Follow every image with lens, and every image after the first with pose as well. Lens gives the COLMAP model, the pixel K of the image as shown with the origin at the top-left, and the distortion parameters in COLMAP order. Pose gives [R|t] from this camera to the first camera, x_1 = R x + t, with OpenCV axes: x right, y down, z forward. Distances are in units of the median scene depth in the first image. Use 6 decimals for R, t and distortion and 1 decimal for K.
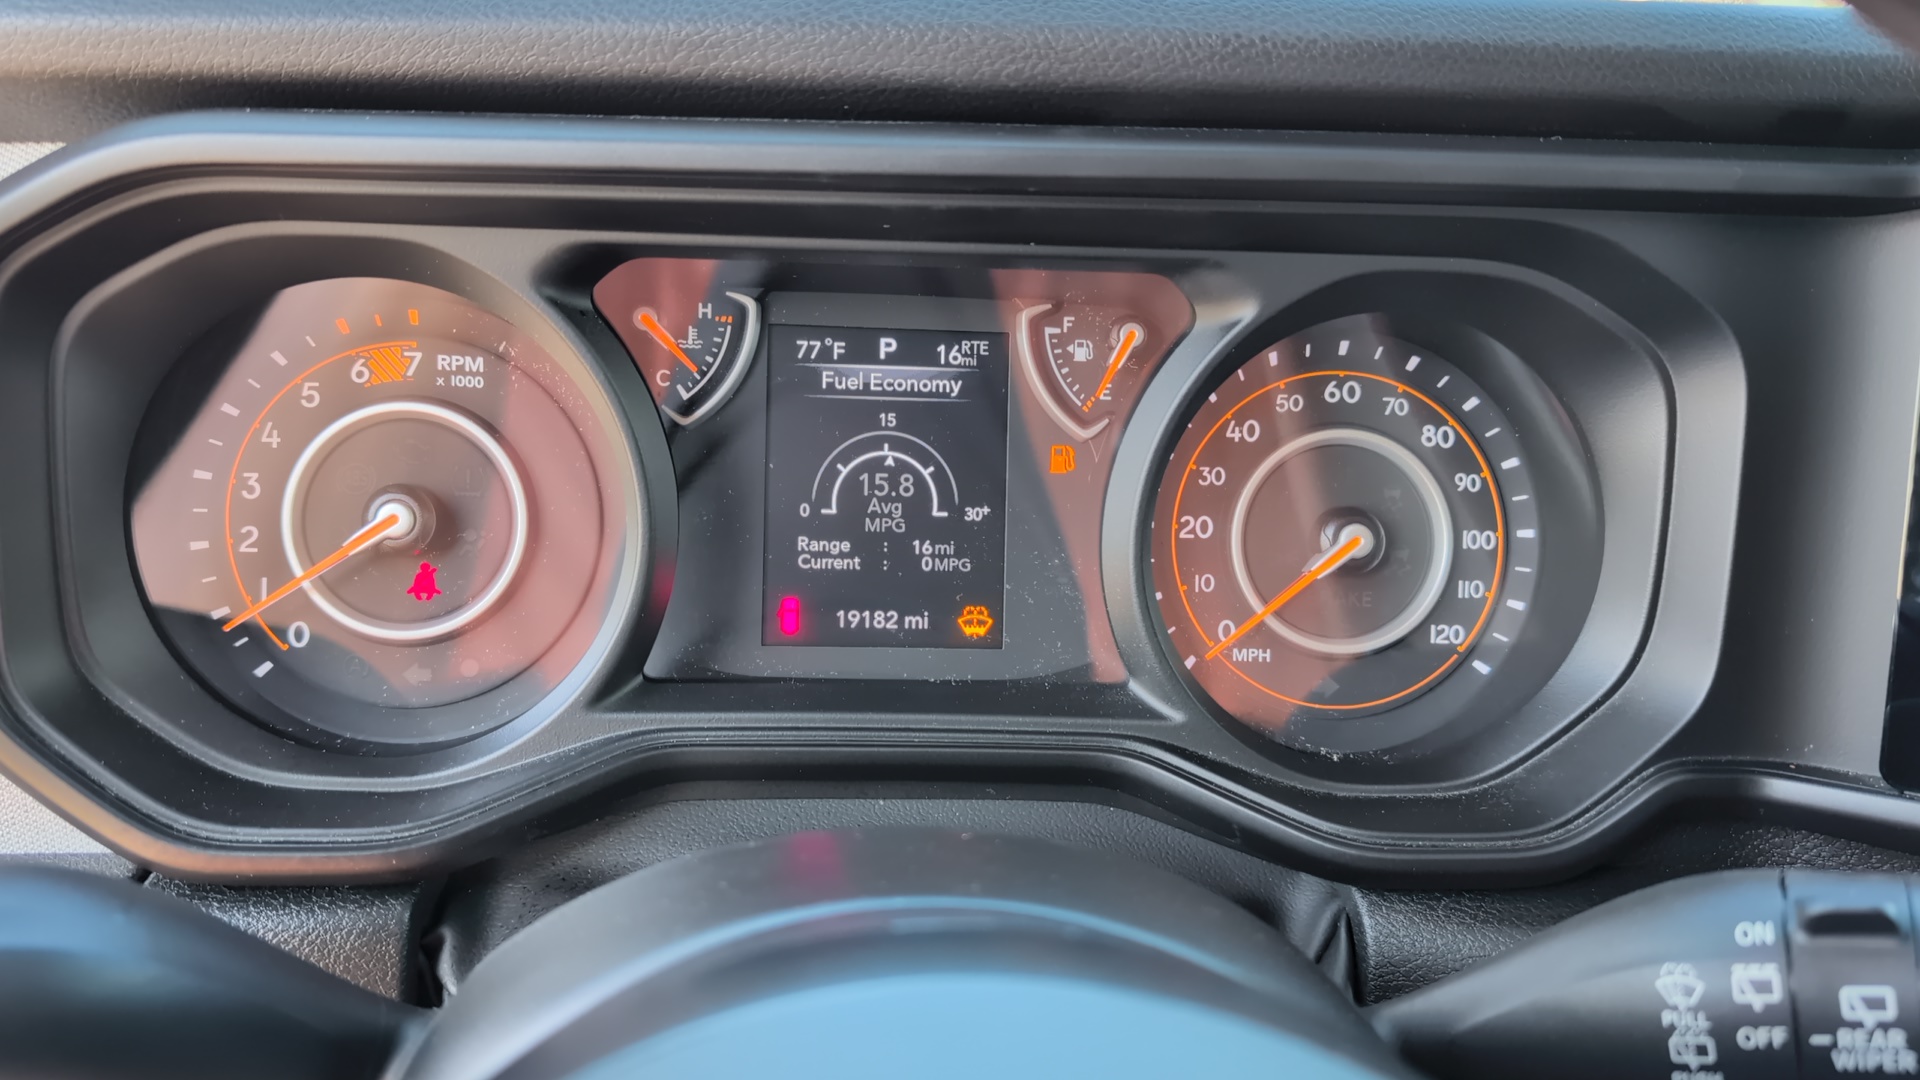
lens RADIAL K [[1599.4, 0, 959.2], [0, 1599.4, 568.4], [0, 0, 1]] dist [0.015790, -0.009540]
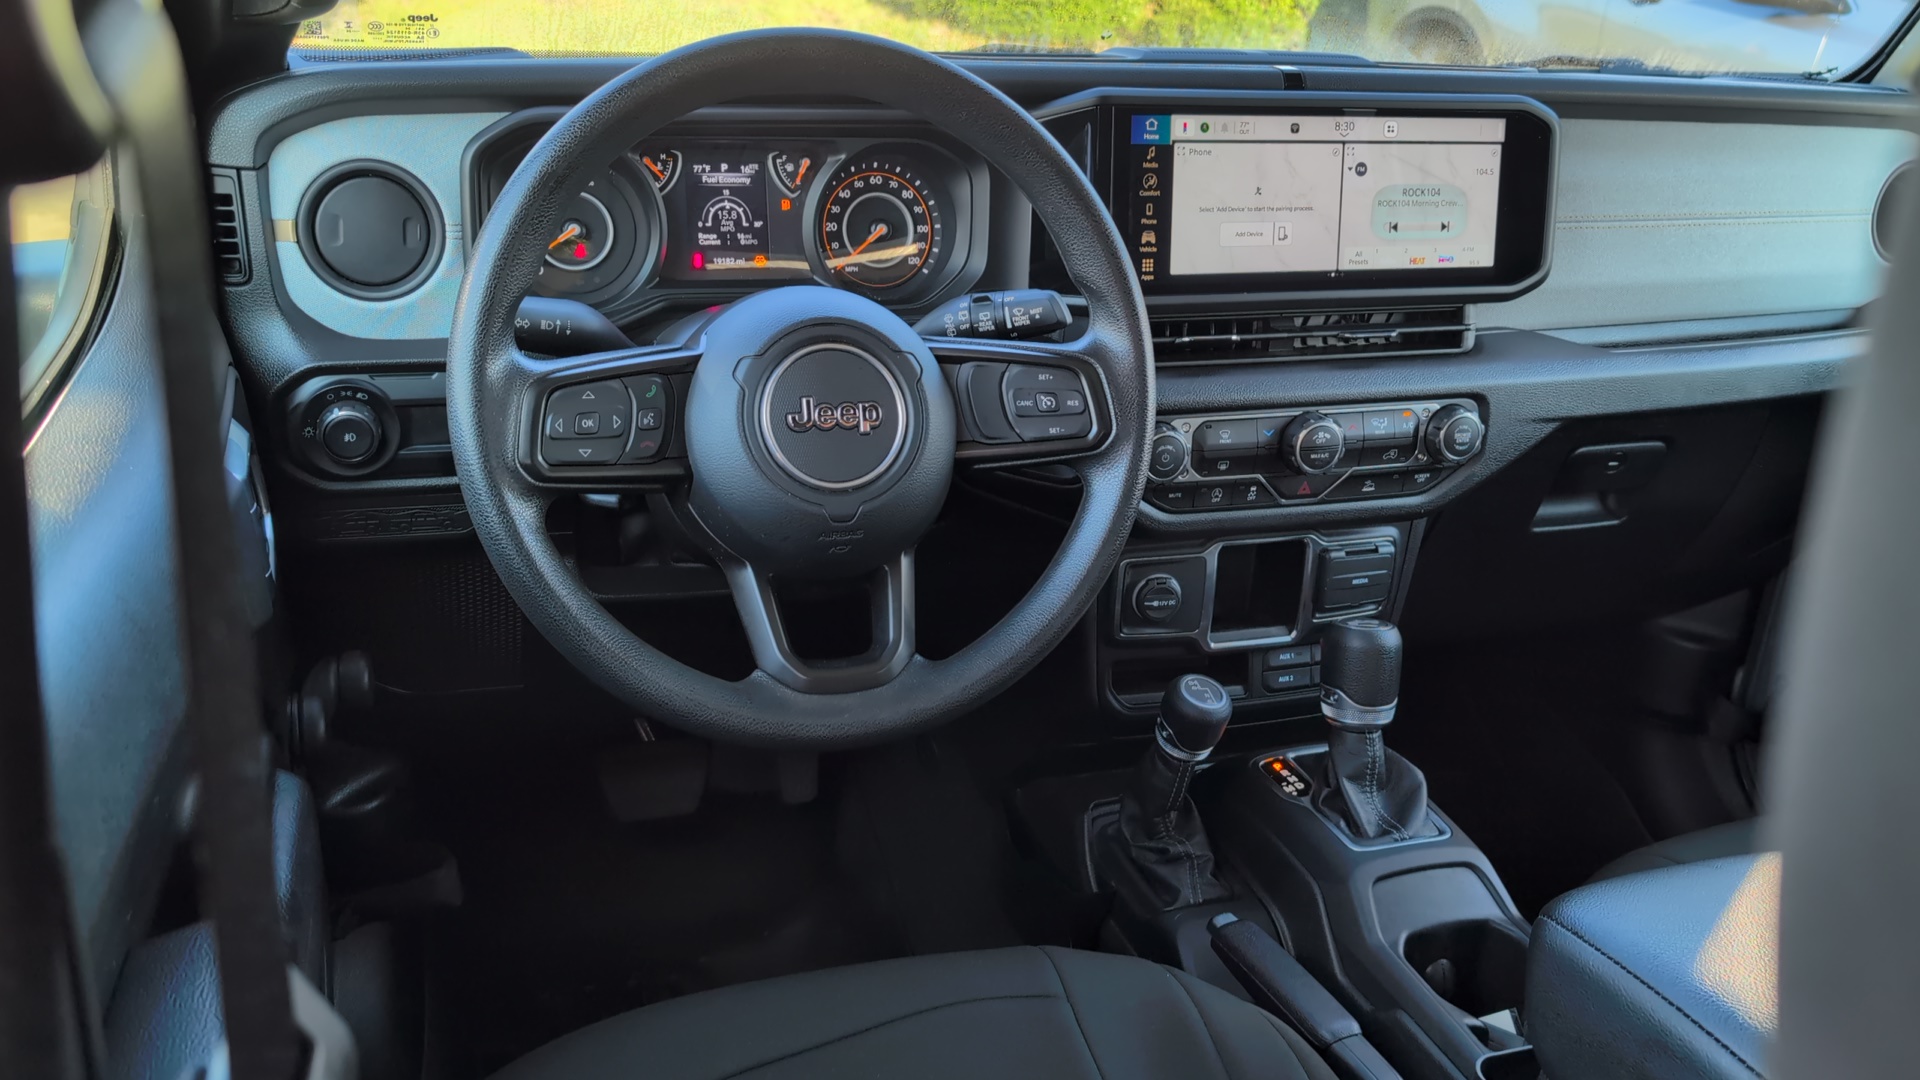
lens RADIAL K [[1544.5, 0, 955.8], [0, 1544.5, 568.1], [0, 0, 1]] dist [-0.006210, -0.010298]
pose [[0.969766, -0.078627, 0.231023, -0.348430], [0.044353, 0.987694, 0.149976, 0.184784], [-0.239973, -0.135195, 0.961320, -1.952495]]
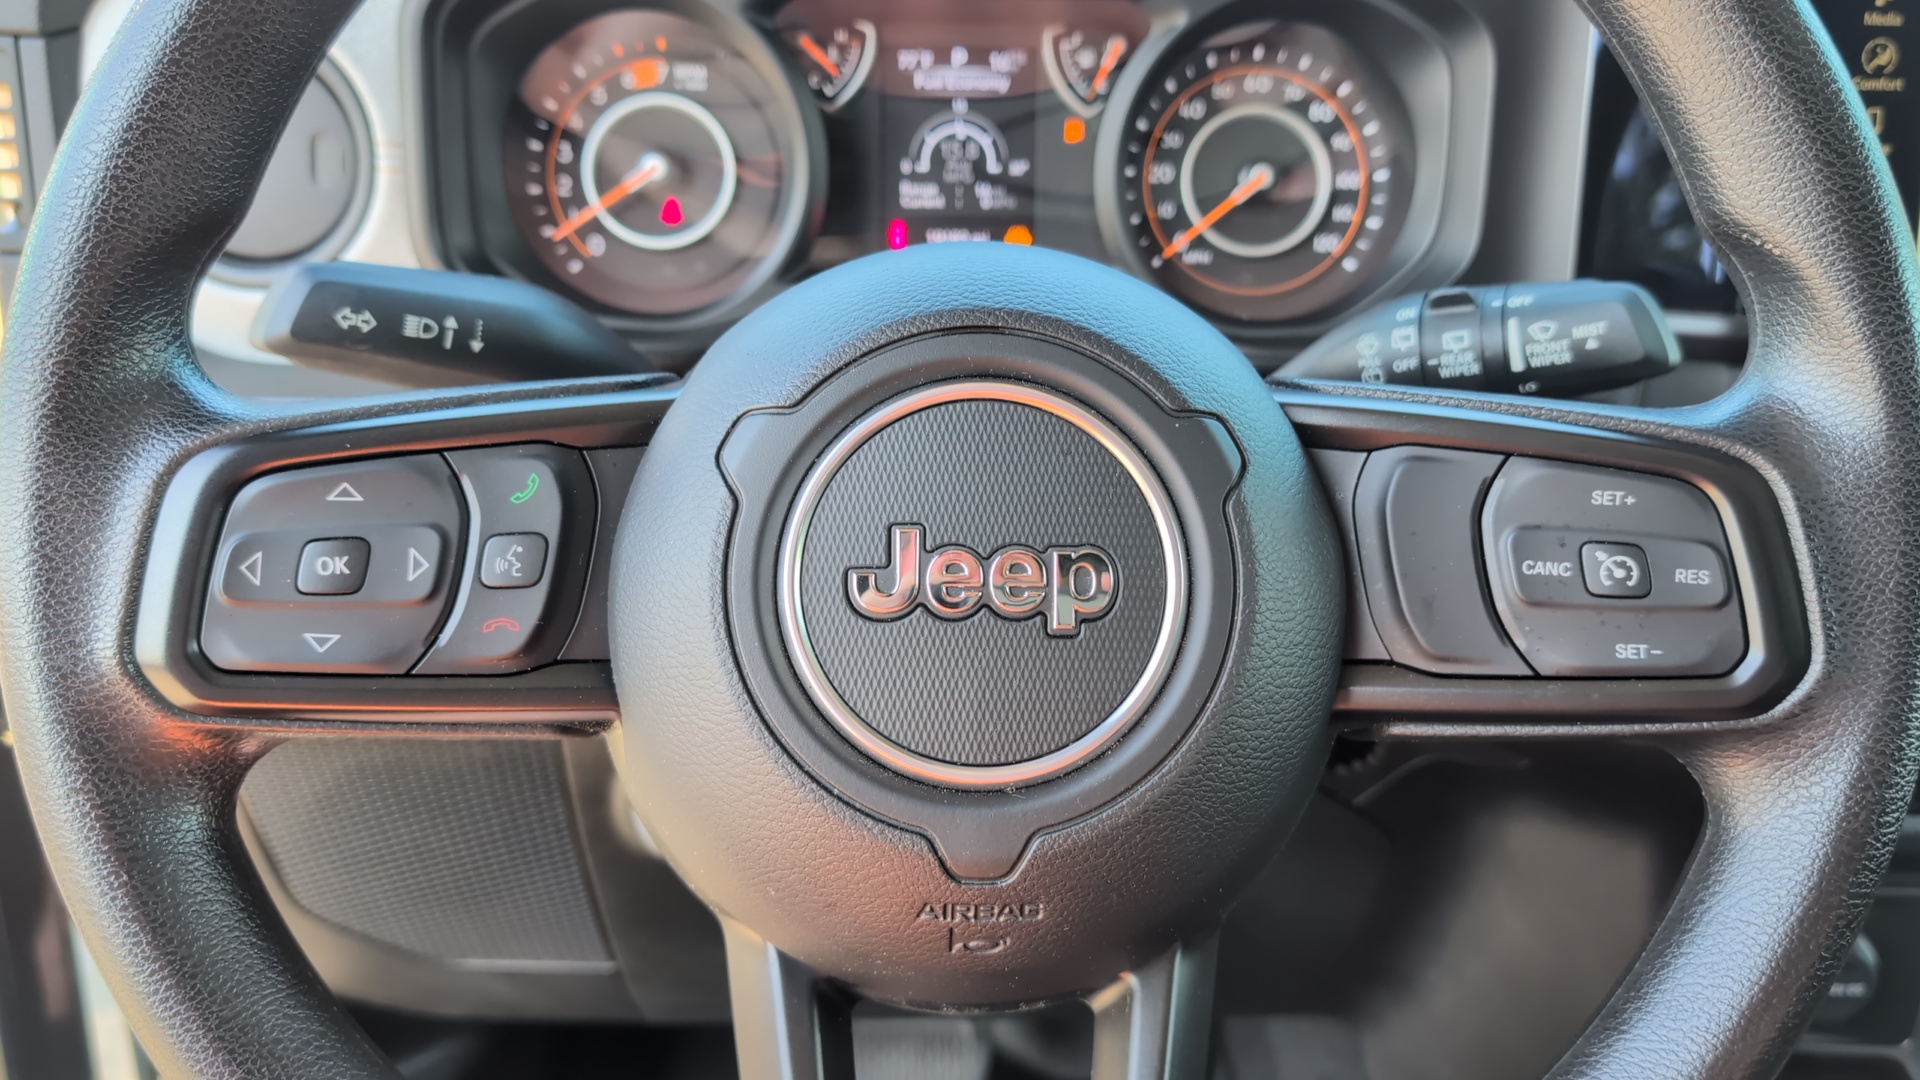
lens RADIAL K [[1544.5, 0, 955.8], [0, 1544.5, 568.1], [0, 0, 1]] dist [-0.006210, -0.010298]
pose [[0.997053, -0.001401, -0.076698, 0.065440], [0.008360, 0.995863, 0.090487, 0.215996], [0.076254, -0.090861, 0.992940, -0.522818]]
